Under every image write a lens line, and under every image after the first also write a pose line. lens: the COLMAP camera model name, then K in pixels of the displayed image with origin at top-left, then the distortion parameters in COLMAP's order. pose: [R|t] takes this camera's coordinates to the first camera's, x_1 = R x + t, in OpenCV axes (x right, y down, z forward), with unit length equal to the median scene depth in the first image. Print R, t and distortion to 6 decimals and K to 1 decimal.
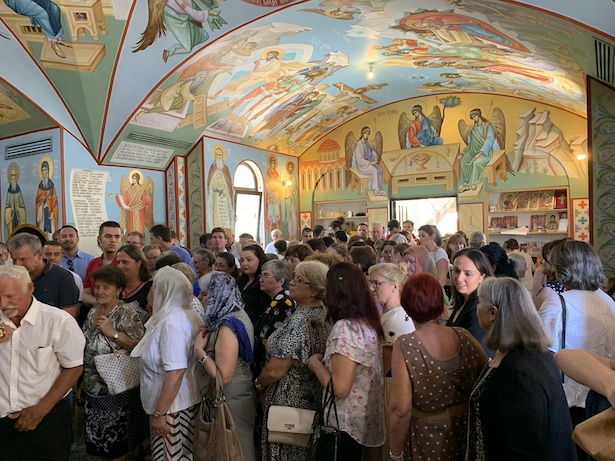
lens RADIAL K [[474.2, 0, 314.4], [0, 474.2, 234.1], [0, 0, 1]] dist [-0.000726, 0.005200]
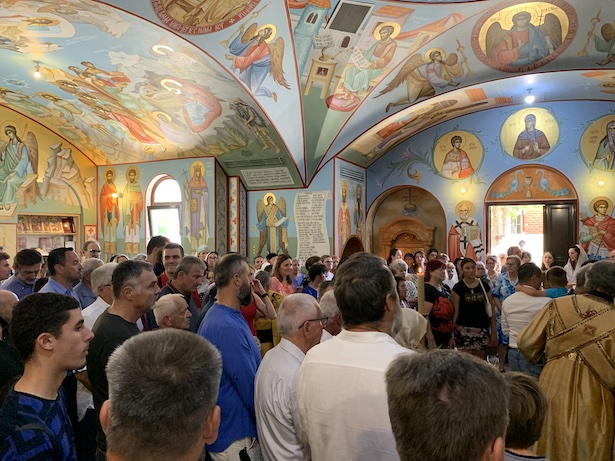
lens RADIAL K [[469.7, 0, 307.5], [0, 469.7, 230.5], [0, 0, 1]] dist [0.011542, -0.004331]
pose [[-0.104350, 0.036105, 0.993885, -0.682671], [0.018736, 0.999235, -0.034333, -0.008143], [-0.994364, 0.015039, -0.104946, 0.518701]]
